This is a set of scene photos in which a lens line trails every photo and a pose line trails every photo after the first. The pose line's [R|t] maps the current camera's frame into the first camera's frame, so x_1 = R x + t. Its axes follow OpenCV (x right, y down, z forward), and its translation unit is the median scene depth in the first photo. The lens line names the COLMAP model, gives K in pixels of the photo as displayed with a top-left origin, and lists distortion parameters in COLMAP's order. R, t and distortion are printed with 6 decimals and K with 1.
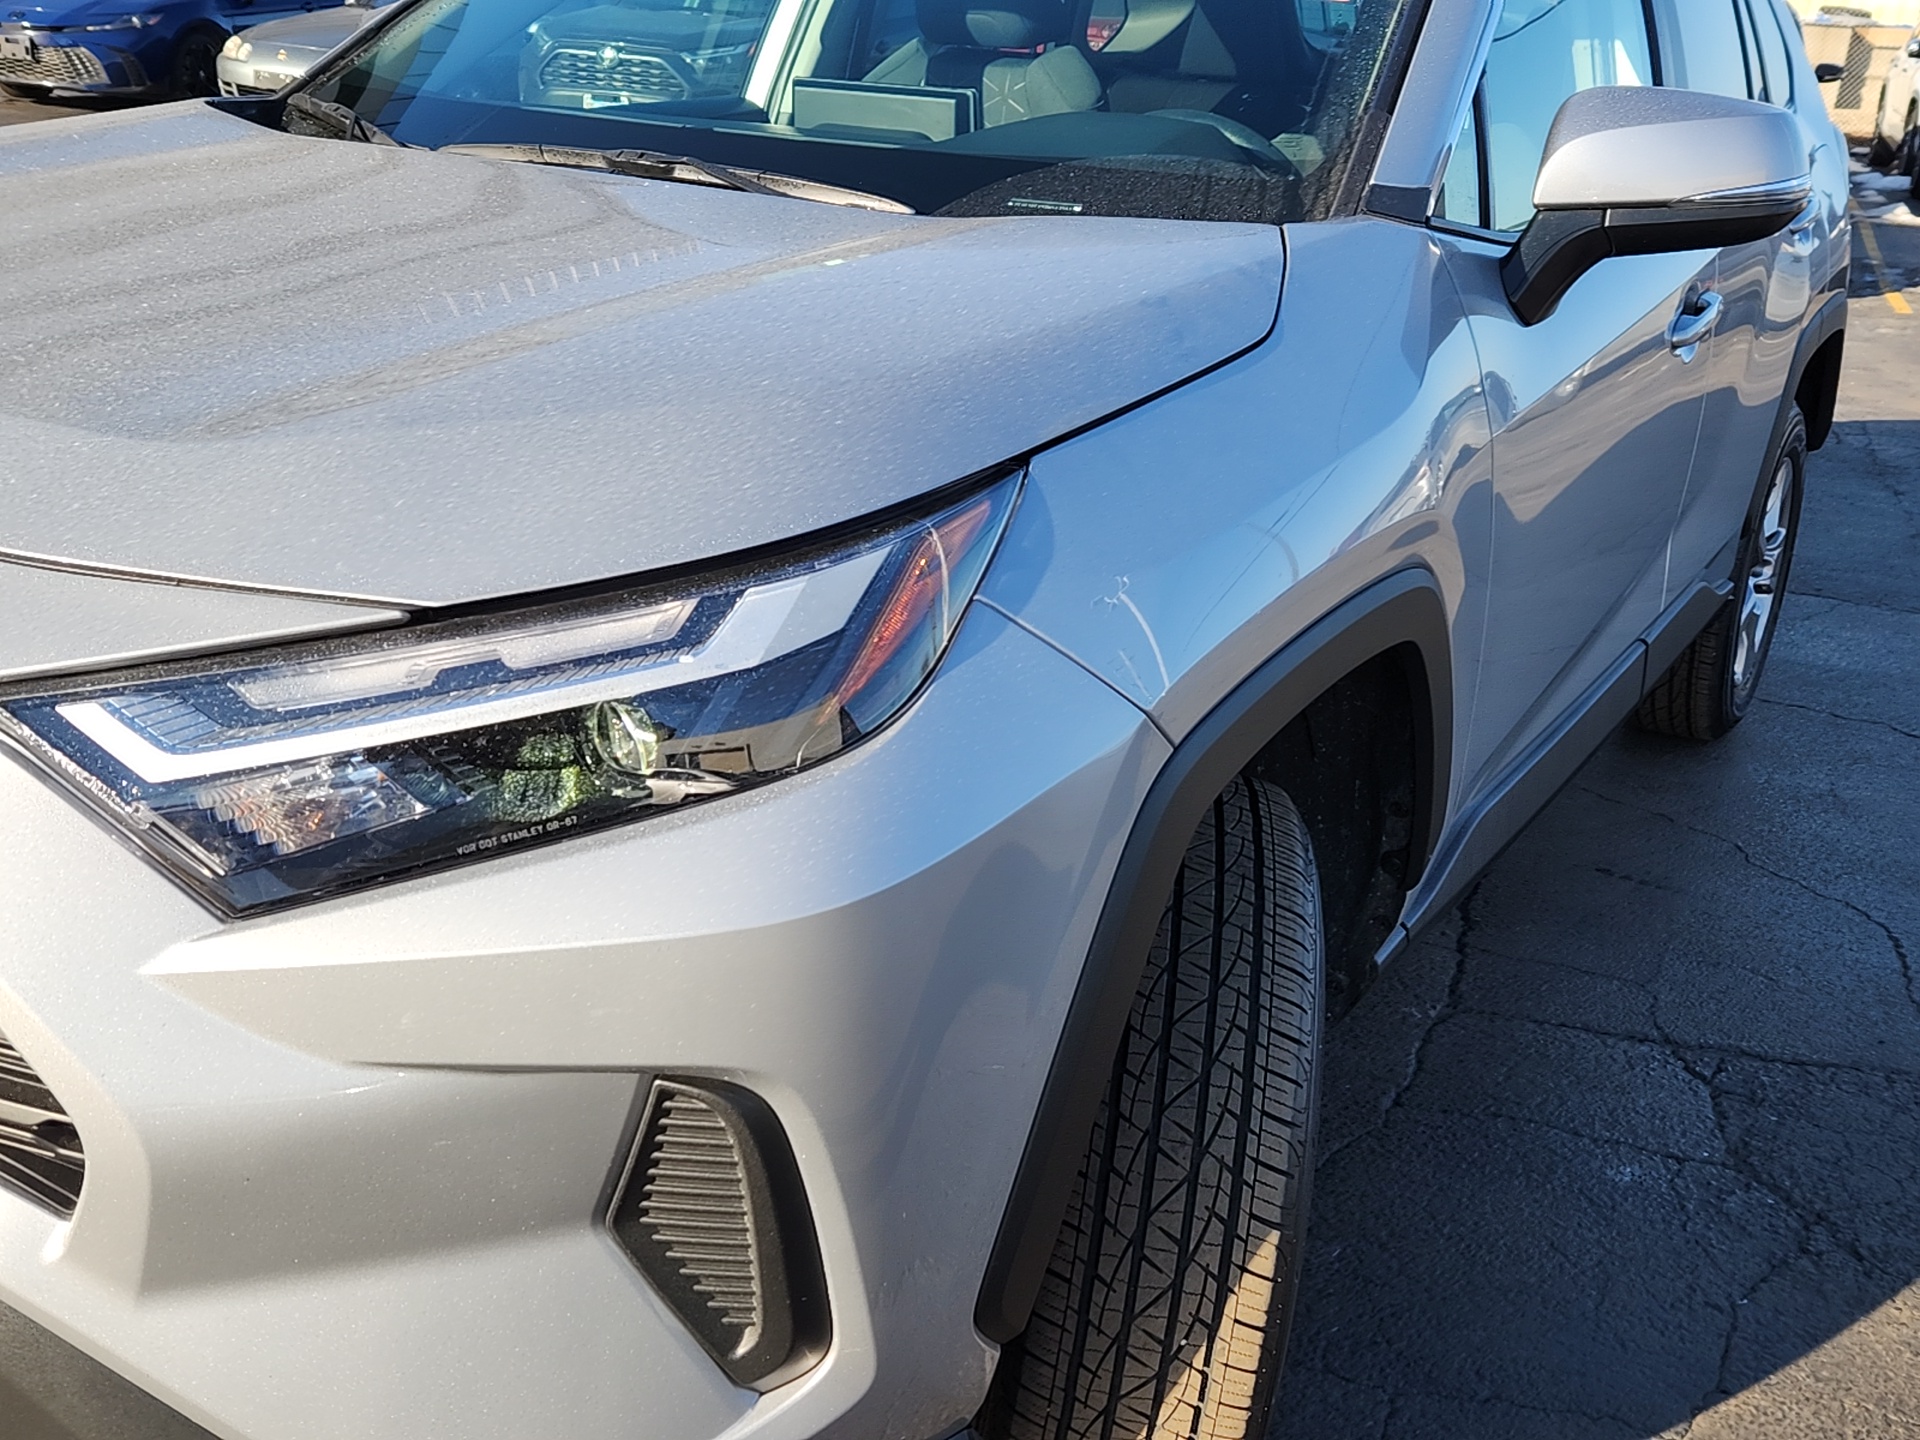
lens RADIAL K [[1889.4, 0, 970.4], [0, 1889.4, 714.2], [0, 0, 1]] dist [0.106925, -0.125793]
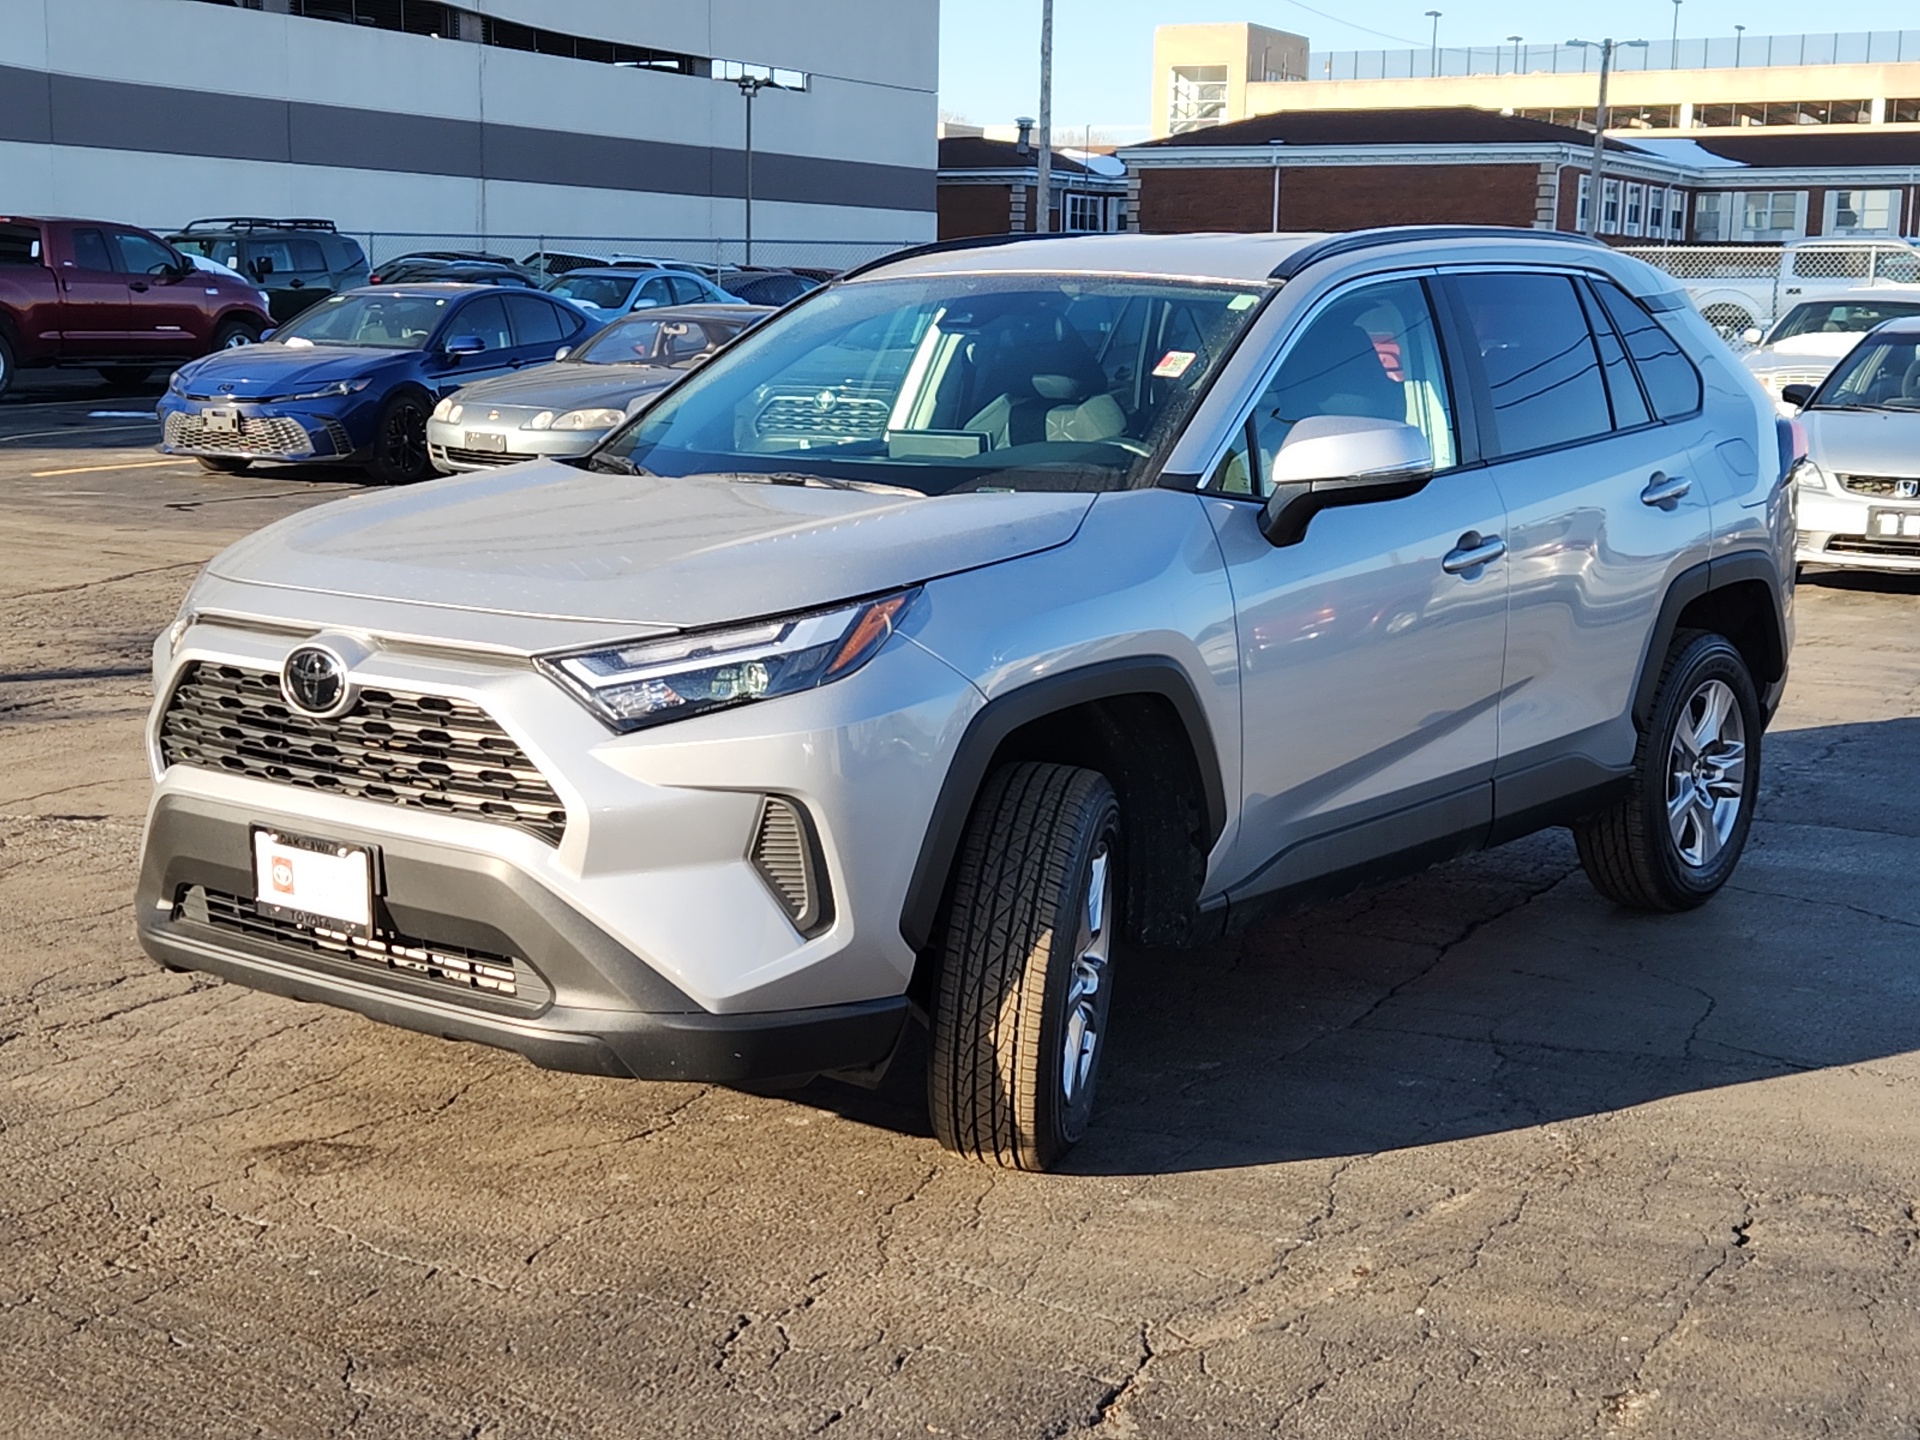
lens RADIAL K [[2445.9, 0, 956.4], [0, 2445.9, 807.1], [0, 0, 1]] dist [0.159761, -0.445008]
pose [[0.990248, -0.023266, -0.137360, 0.440806], [0.001300, 0.987457, -0.157883, 0.573633], [0.139310, 0.156165, 0.977857, -1.793786]]
